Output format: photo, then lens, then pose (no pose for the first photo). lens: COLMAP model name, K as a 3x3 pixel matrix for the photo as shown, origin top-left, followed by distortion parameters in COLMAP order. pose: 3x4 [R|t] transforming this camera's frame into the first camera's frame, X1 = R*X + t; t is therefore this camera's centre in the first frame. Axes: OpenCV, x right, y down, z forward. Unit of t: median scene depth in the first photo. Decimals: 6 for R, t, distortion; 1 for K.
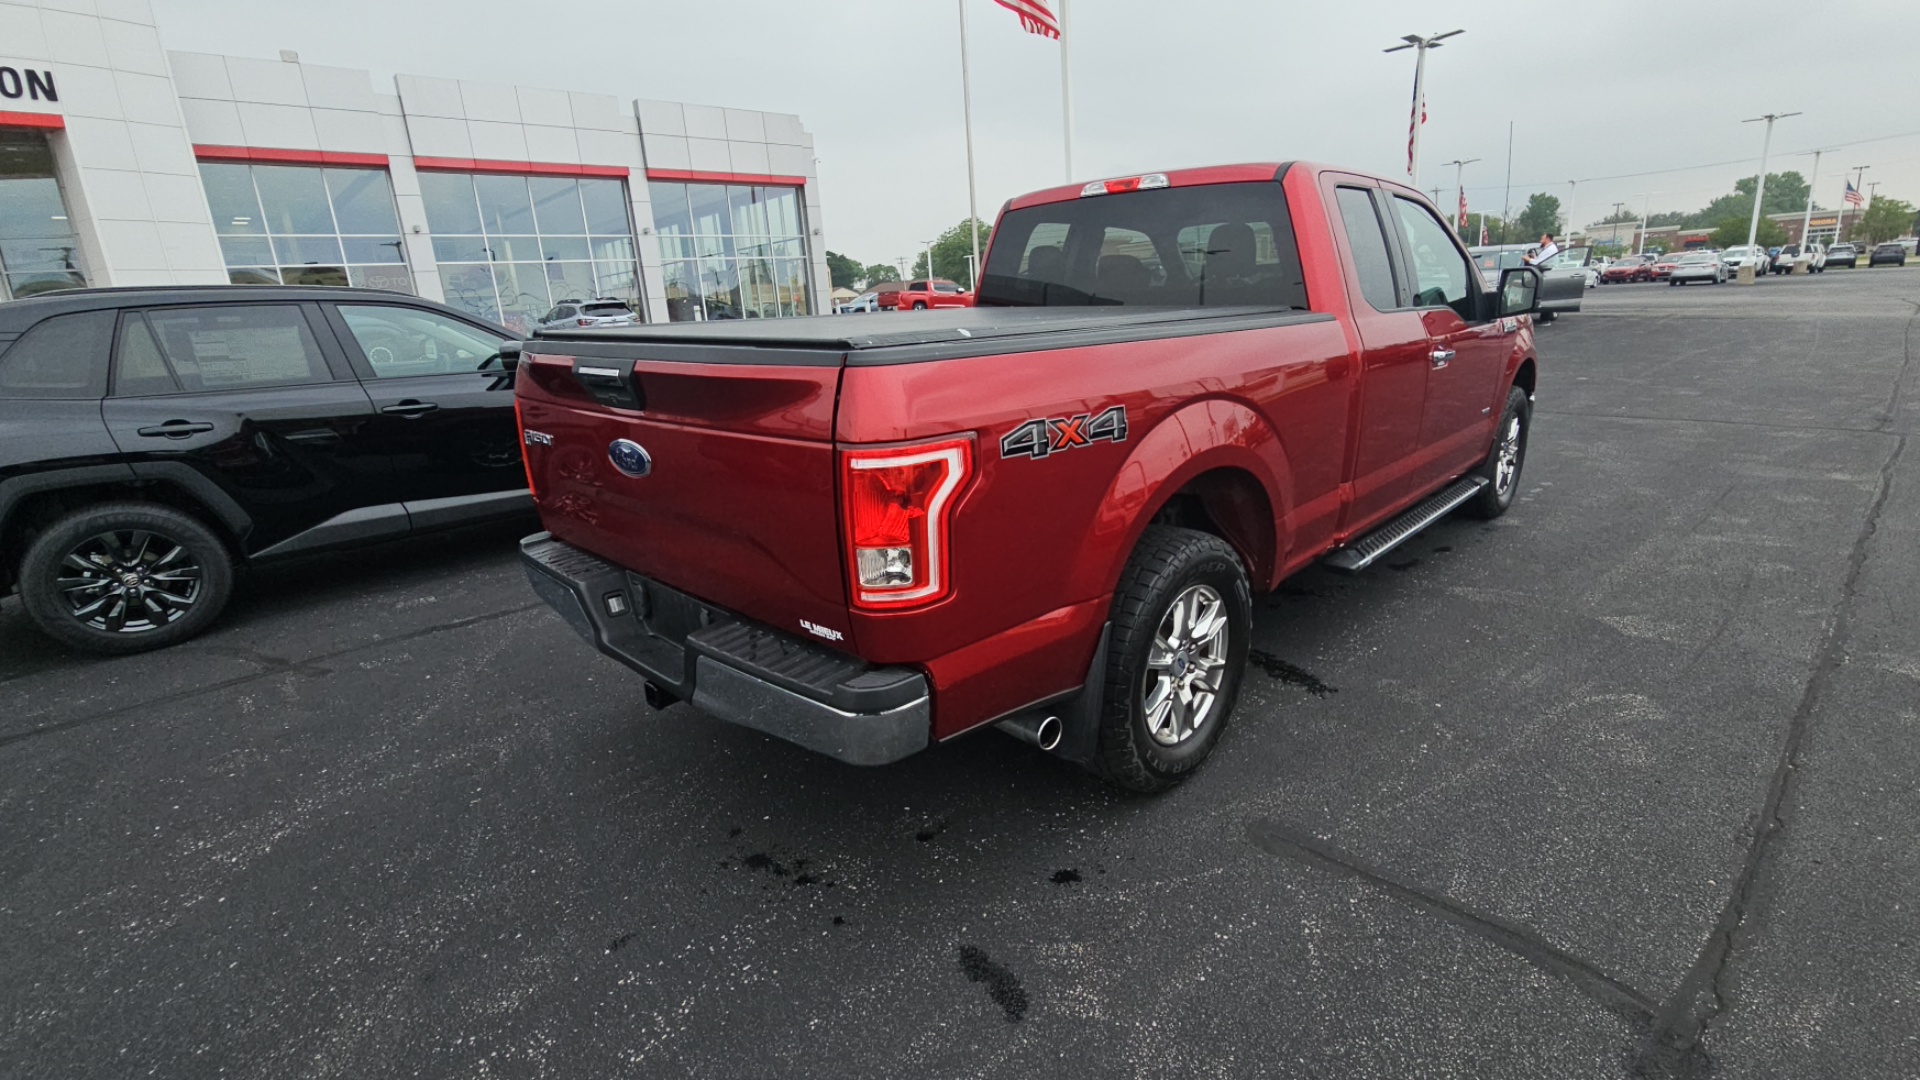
lens RADIAL K [[861.6, 0, 974.7], [0, 861.6, 541.4], [0, 0, 1]] dist [0.007389, -0.005887]
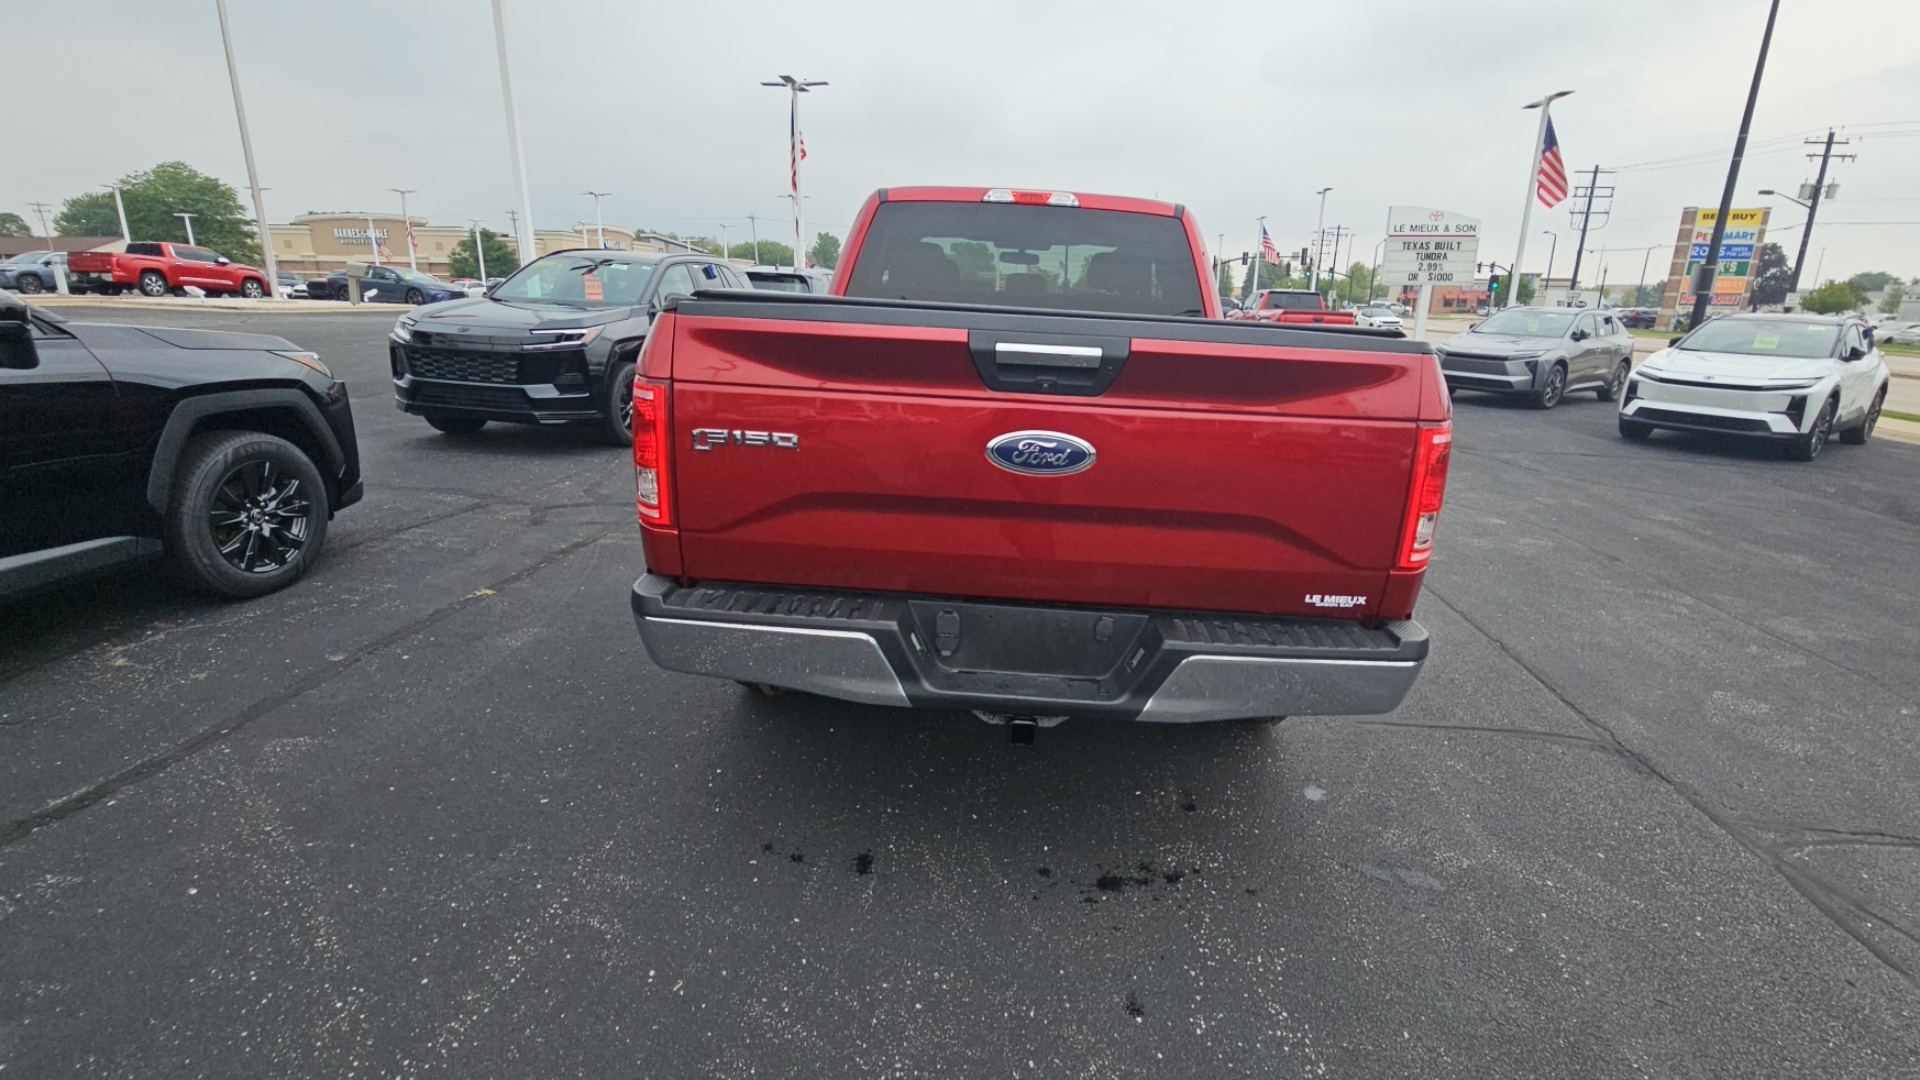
lens RADIAL K [[861.6, 0, 974.0], [0, 861.6, 542.7], [0, 0, 1]] dist [0.007389, -0.005887]
pose [[0.743193, -0.105838, 0.660654, -0.122031], [0.111256, 0.993211, 0.033959, -0.005551], [-0.659763, 0.048264, 0.749923, 0.049623]]
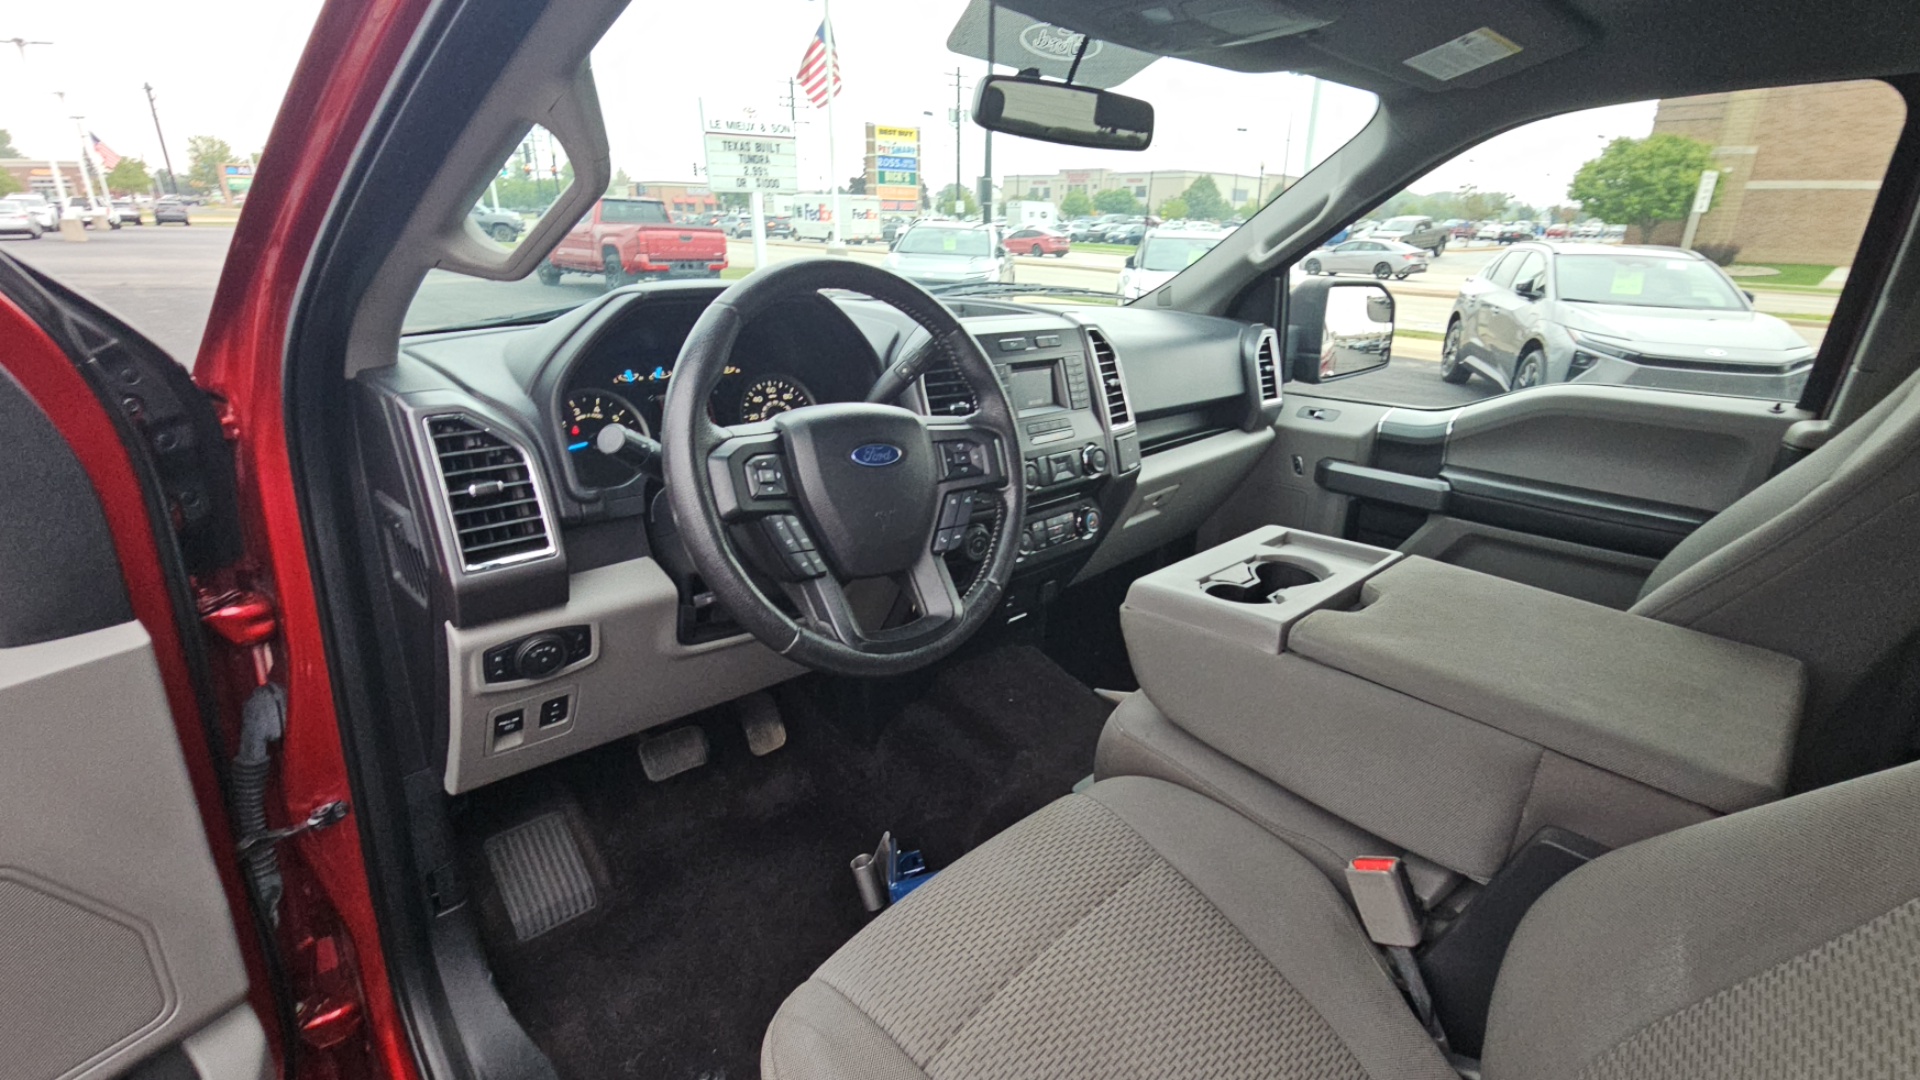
lens RADIAL K [[861.6, 0, 980.6], [0, 861.6, 544.3], [0, 0, 1]] dist [0.007389, -0.005887]
pose [[0.020566, -0.294257, 0.955505, 0.028231], [0.246346, 0.927733, 0.280402, -0.080546], [-0.968964, 0.229618, 0.091569, 0.262966]]
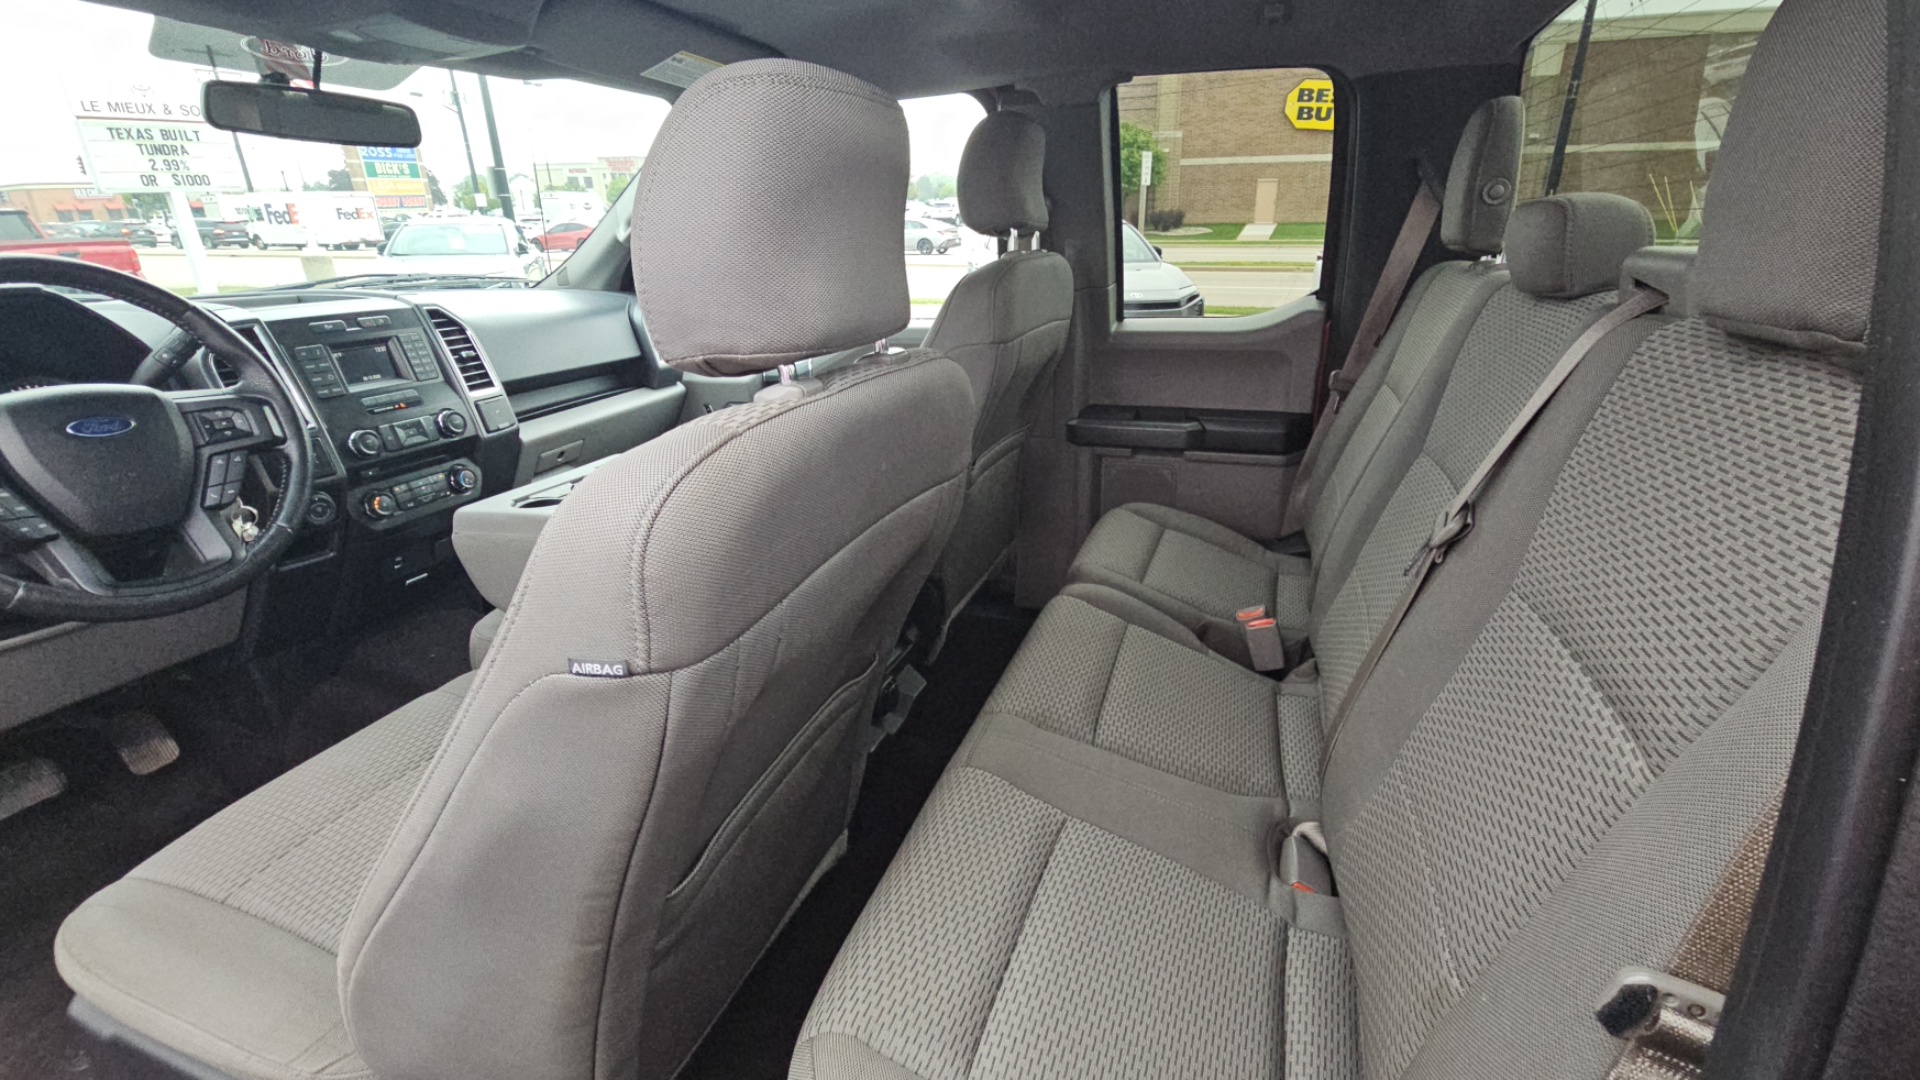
lens RADIAL K [[861.6, 0, 981.7], [0, 861.6, 540.7], [0, 0, 1]] dist [0.007389, -0.005887]
pose [[-0.428517, -0.262269, 0.864632, 0.004537], [0.281861, 0.870388, 0.403707, -0.073536], [-0.858445, 0.416702, -0.299052, 0.244556]]
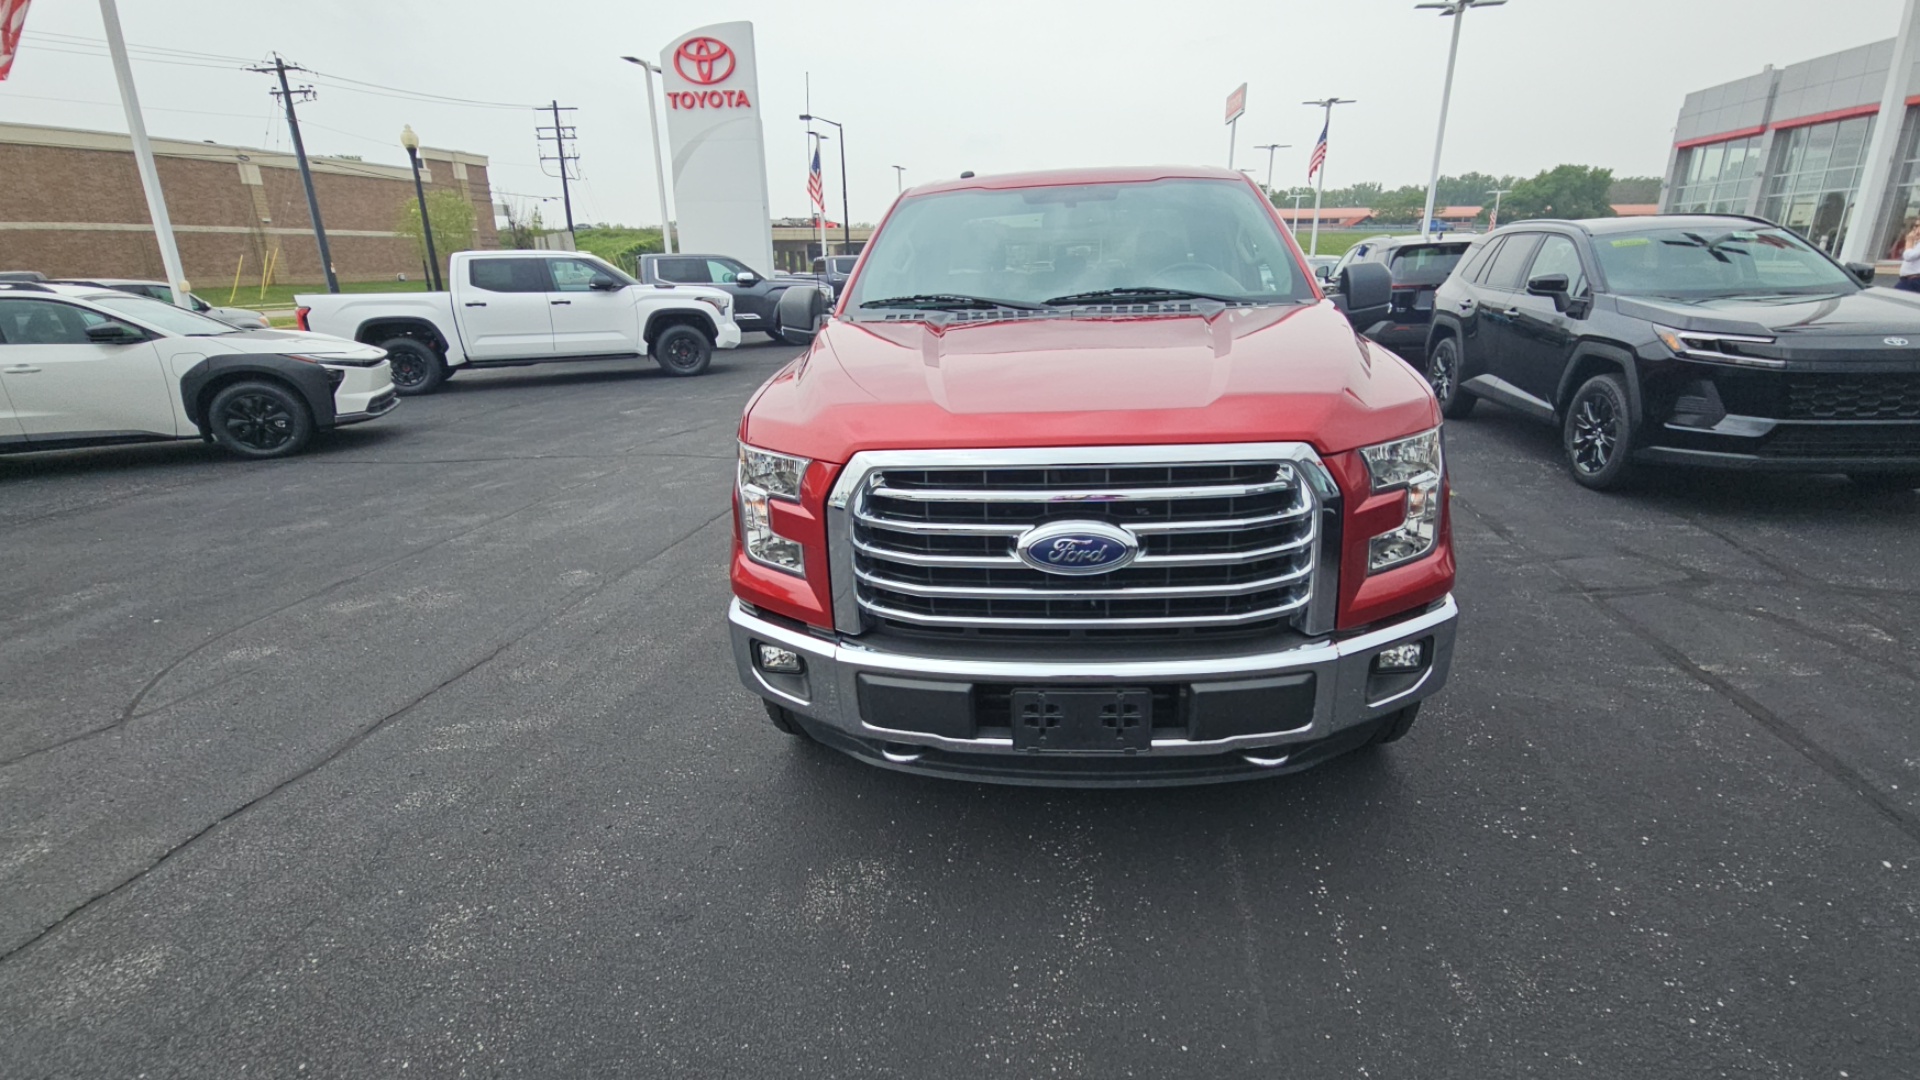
lens RADIAL K [[861.6, 0, 978.2], [0, 861.6, 534.3], [0, 0, 1]] dist [0.007389, -0.005887]
pose [[-0.787602, 0.257439, -0.559829, 0.229481], [-0.104335, 0.839705, 0.532926, -0.129919], [0.607287, 0.478143, -0.634493, 0.391659]]
